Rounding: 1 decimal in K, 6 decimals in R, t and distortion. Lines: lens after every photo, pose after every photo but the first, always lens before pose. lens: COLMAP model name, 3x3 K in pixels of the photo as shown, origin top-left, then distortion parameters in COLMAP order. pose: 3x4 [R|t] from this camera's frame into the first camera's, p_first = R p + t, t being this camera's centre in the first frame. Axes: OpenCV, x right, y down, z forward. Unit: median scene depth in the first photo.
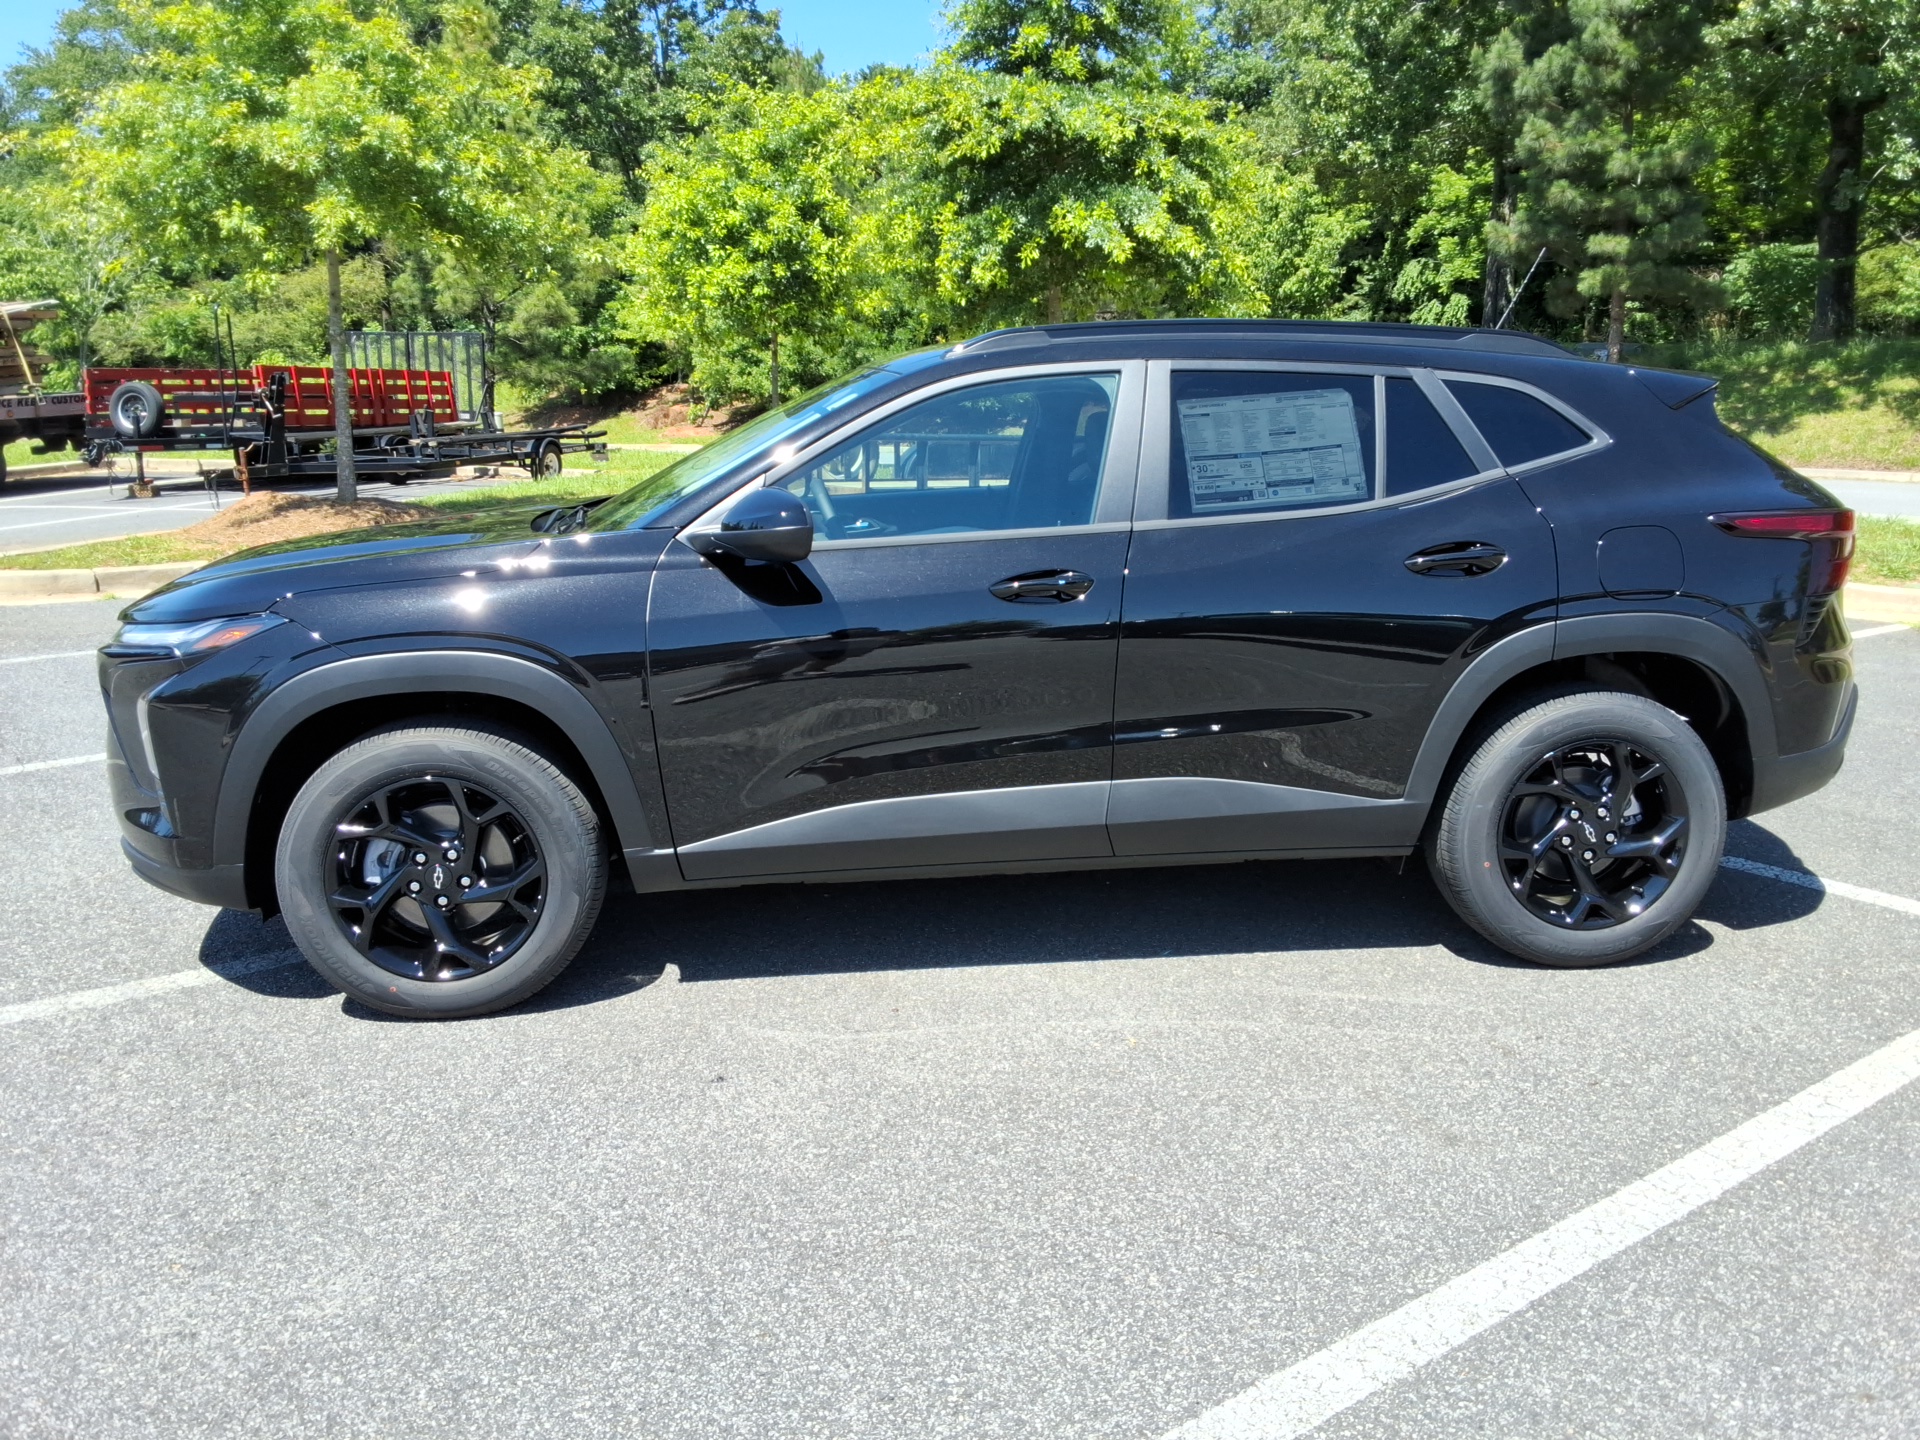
lens RADIAL K [[1542.9, 0, 981.2], [0, 1542.9, 712.9], [0, 0, 1]] dist [0.088656, -0.137742]
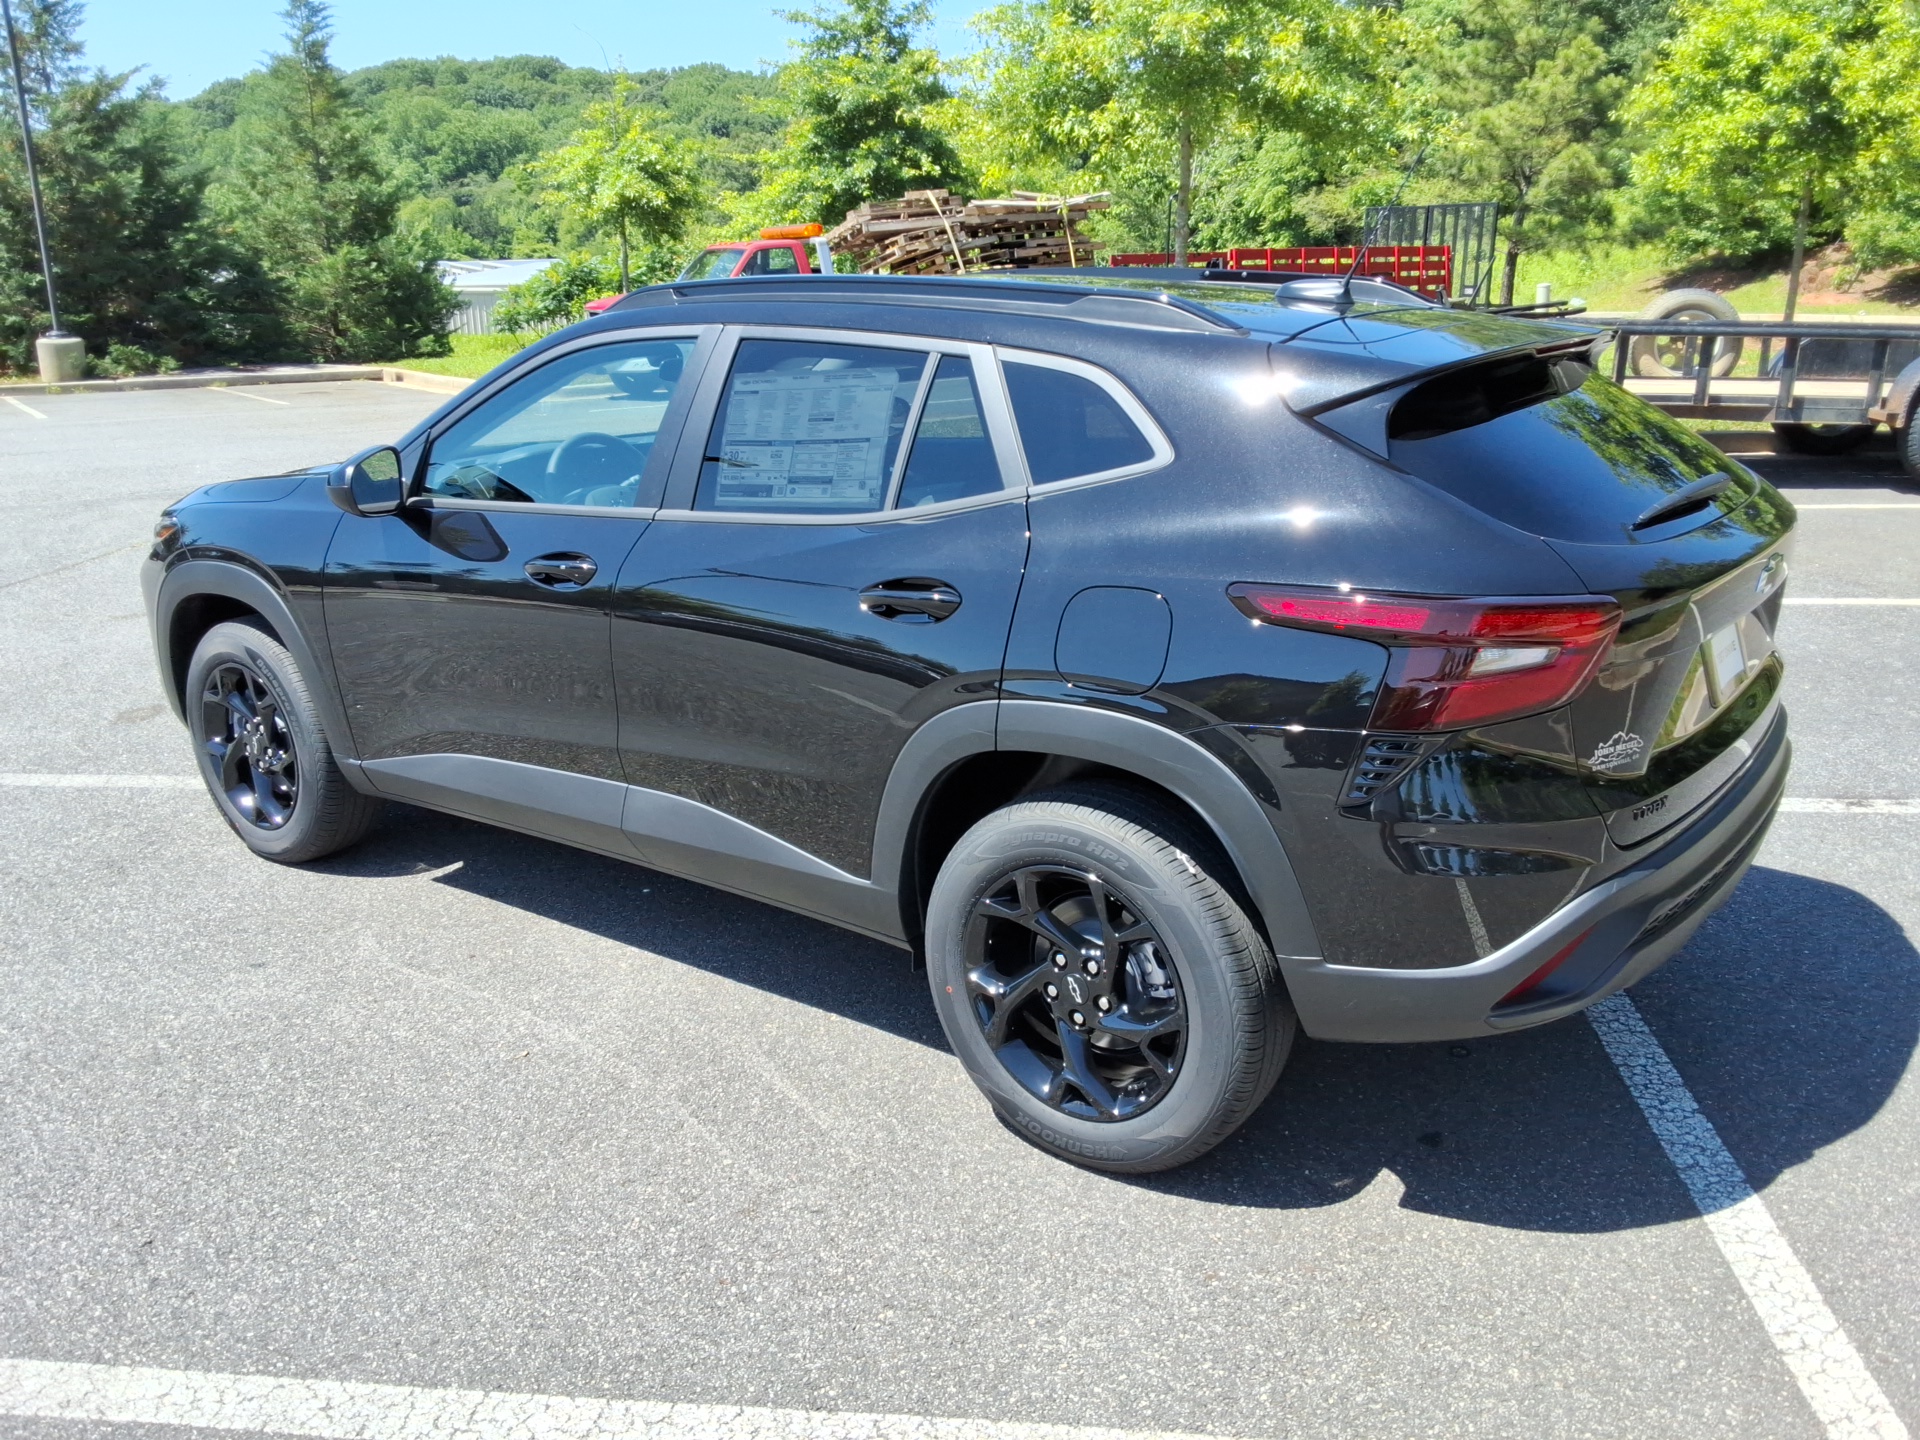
lens RADIAL K [[1542.9, 0, 972.7], [0, 1542.9, 711.1], [0, 0, 1]] dist [0.088656, -0.137742]
pose [[0.732102, 0.179464, -0.657130, 0.160324], [-0.123149, 0.983646, 0.131438, -0.028202], [0.669971, -0.015301, 0.742229, 0.084535]]
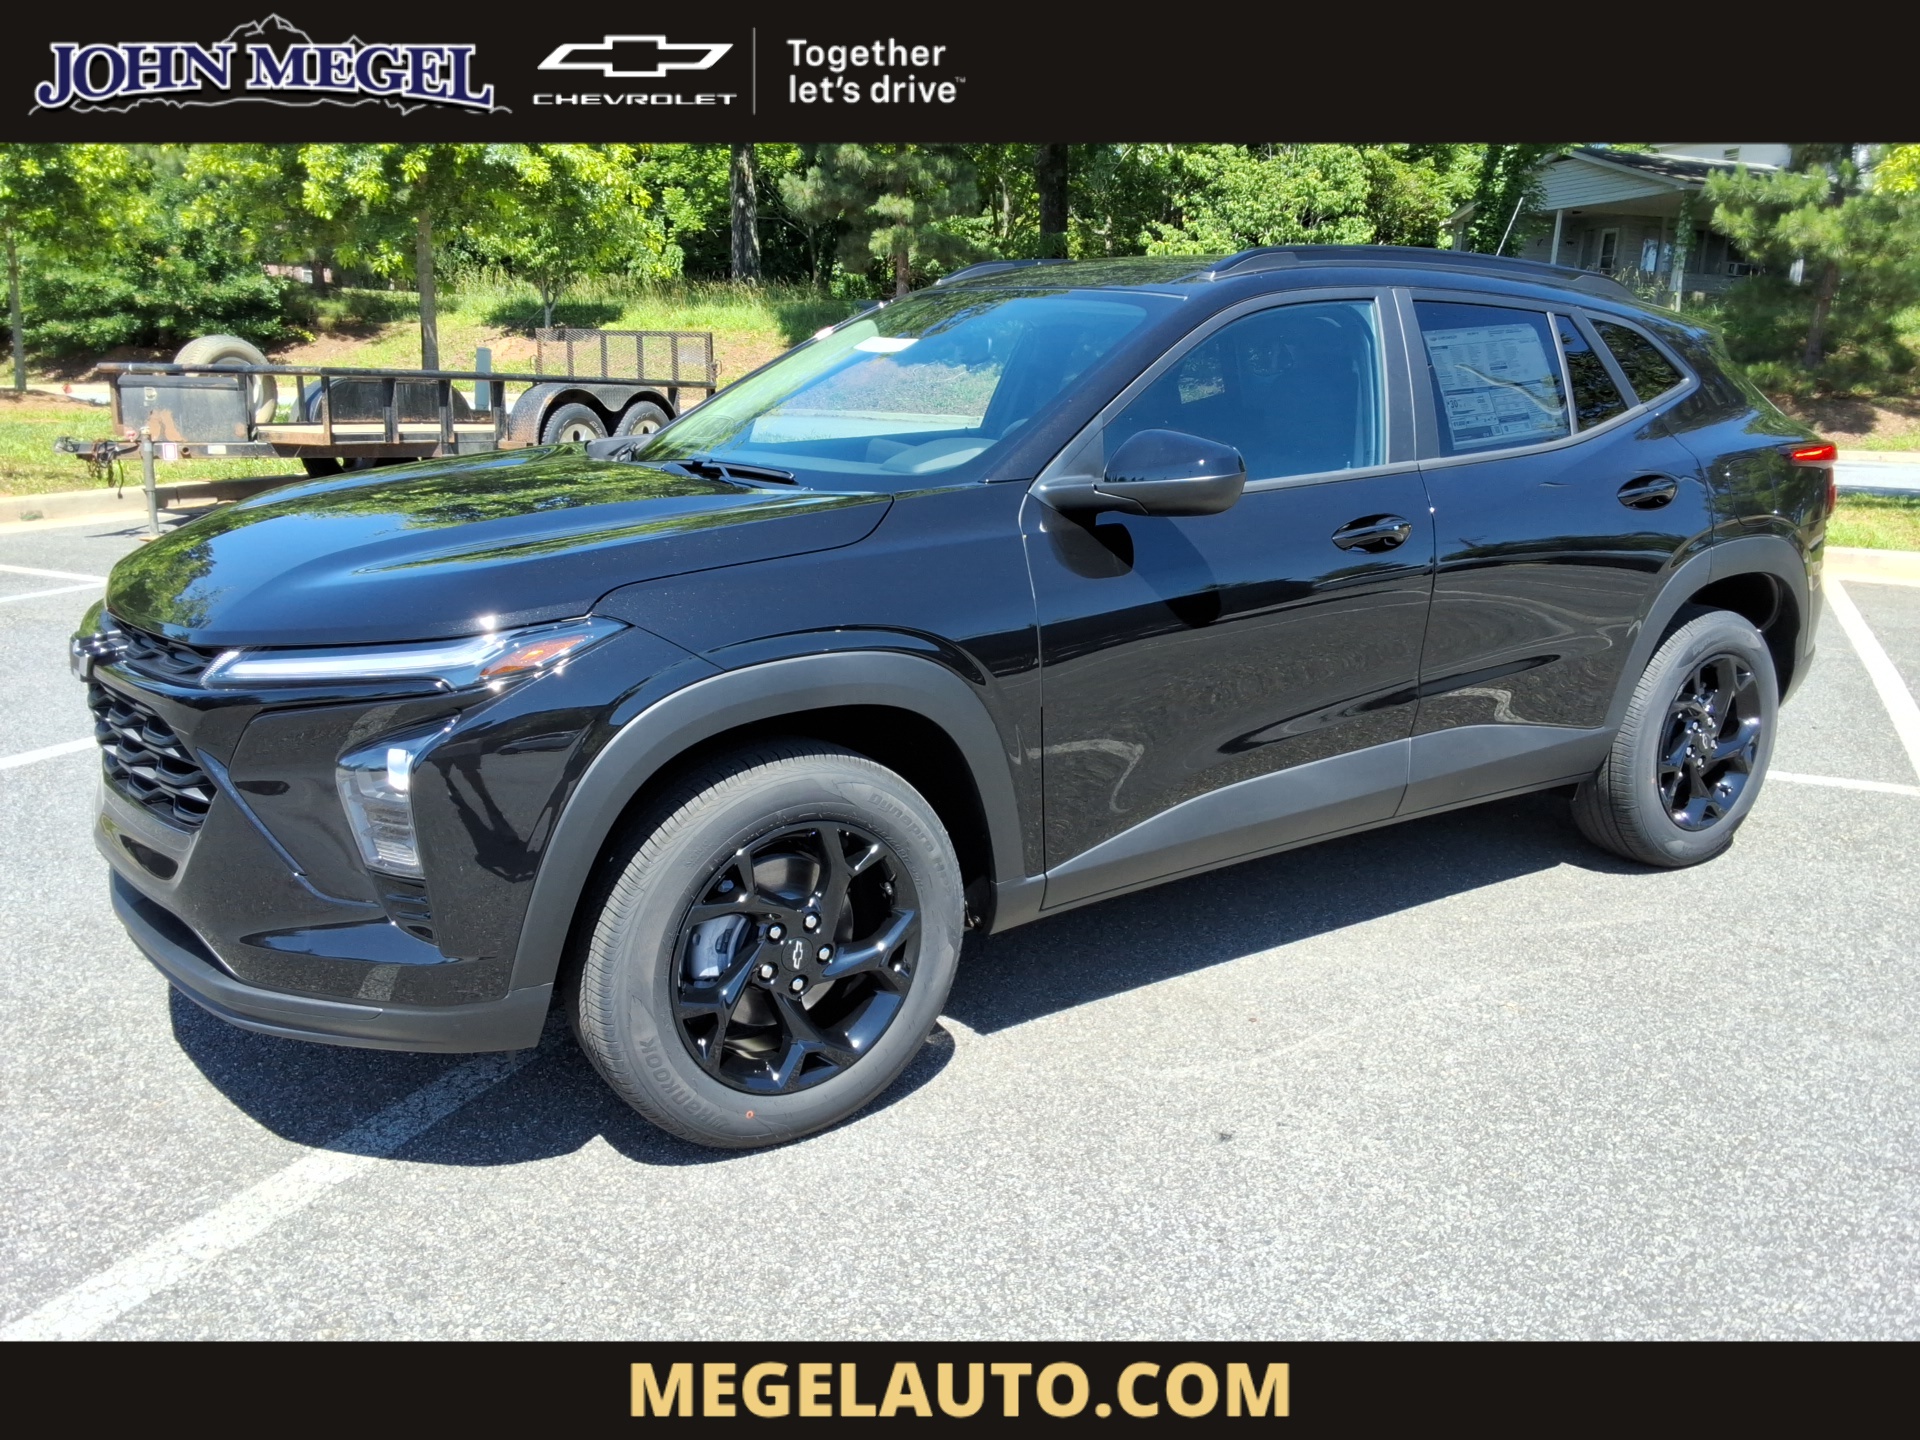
lens RADIAL K [[1542.9, 0, 989.6], [0, 1542.9, 713.5], [0, 0, 1]] dist [0.088656, -0.137742]
pose [[0.873602, -0.091405, 0.477979, -0.111842], [0.076371, 0.995782, 0.050844, -0.007269], [-0.480611, -0.007914, 0.876898, 0.056123]]
